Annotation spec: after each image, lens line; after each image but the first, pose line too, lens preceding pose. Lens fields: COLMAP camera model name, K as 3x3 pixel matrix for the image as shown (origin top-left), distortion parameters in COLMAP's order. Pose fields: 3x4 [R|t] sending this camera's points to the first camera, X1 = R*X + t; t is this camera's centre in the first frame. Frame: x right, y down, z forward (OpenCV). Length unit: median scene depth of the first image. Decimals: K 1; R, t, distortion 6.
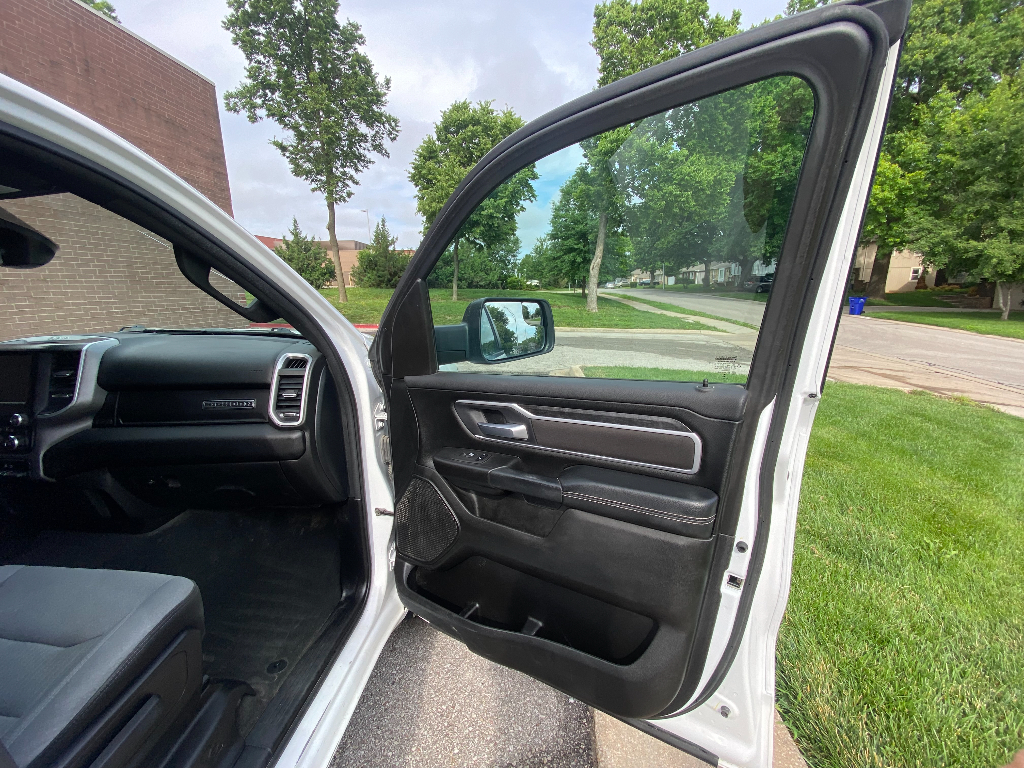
lens RADIAL K [[418.4, 0, 512.0], [0, 418.4, 384.0], [0, 0, 1]] dist [0.012442, -0.015058]
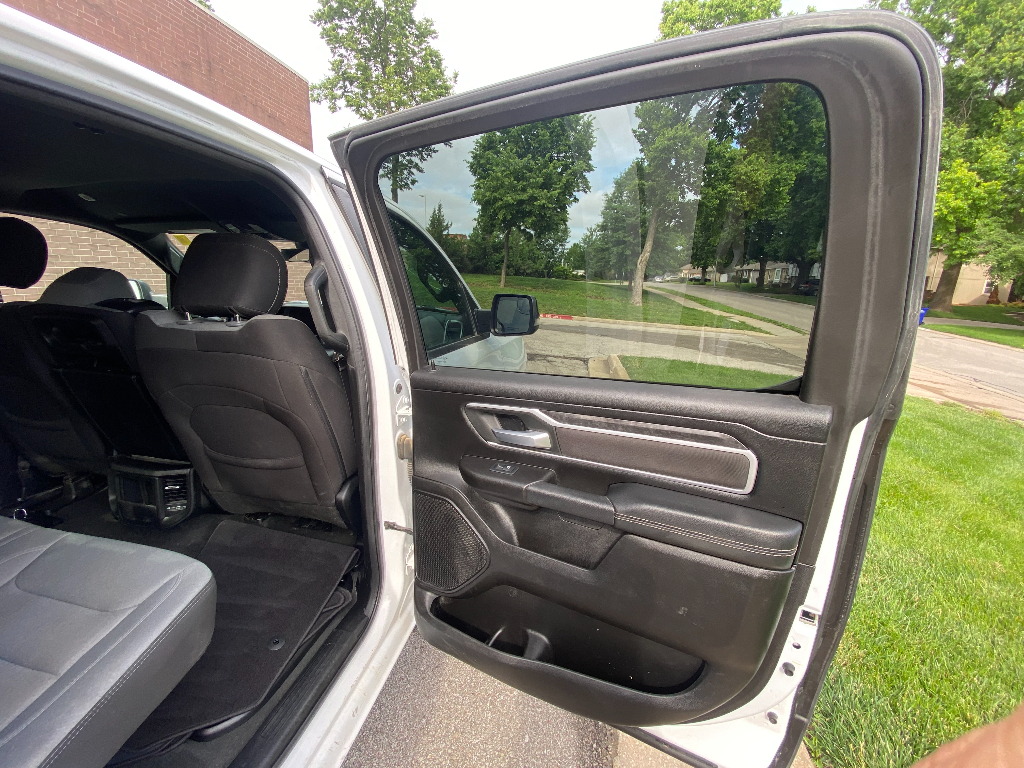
lens RADIAL K [[414.7, 0, 510.8], [0, 414.7, 382.4], [0, 0, 1]] dist [0.020040, -0.020092]
pose [[0.992753, 0.078254, -0.091207, -0.004531], [-0.075808, 0.996671, 0.029988, 0.008320], [0.093250, -0.022856, 0.995380, -0.050870]]
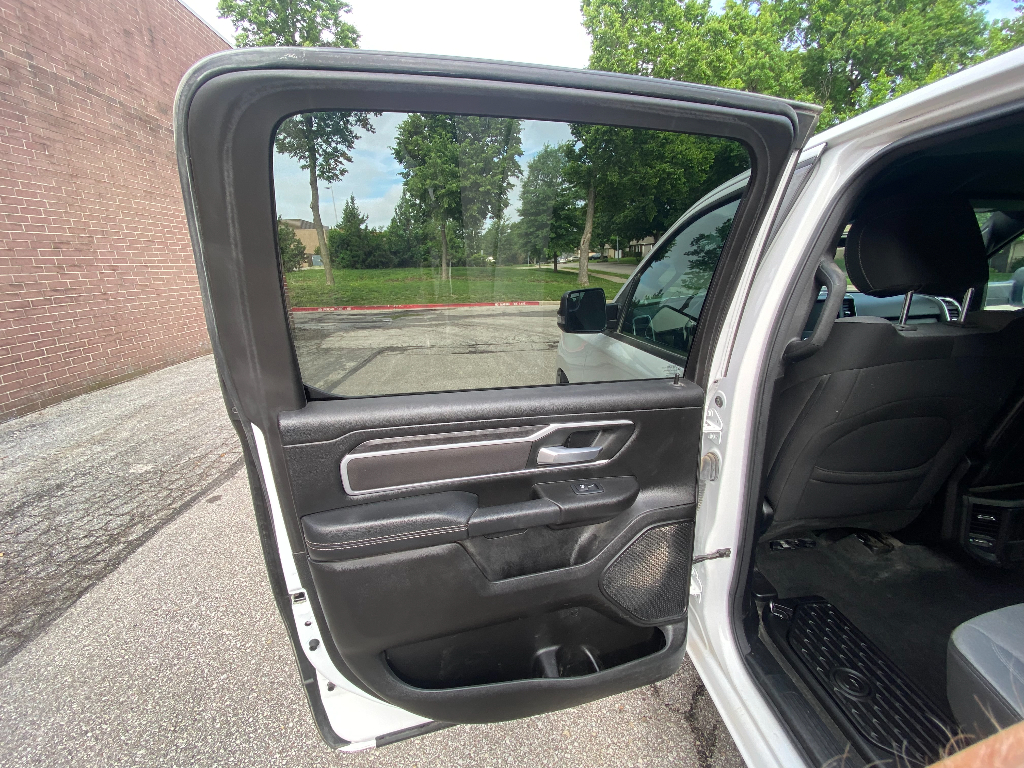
lens RADIAL K [[414.7, 0, 510.8], [0, 414.7, 382.4], [0, 0, 1]] dist [0.020040, -0.020092]
pose [[0.991063, -0.061547, 0.118346, -0.163365], [0.055619, 0.997057, 0.052758, 0.004934], [-0.121245, -0.045704, 0.991570, -0.028423]]
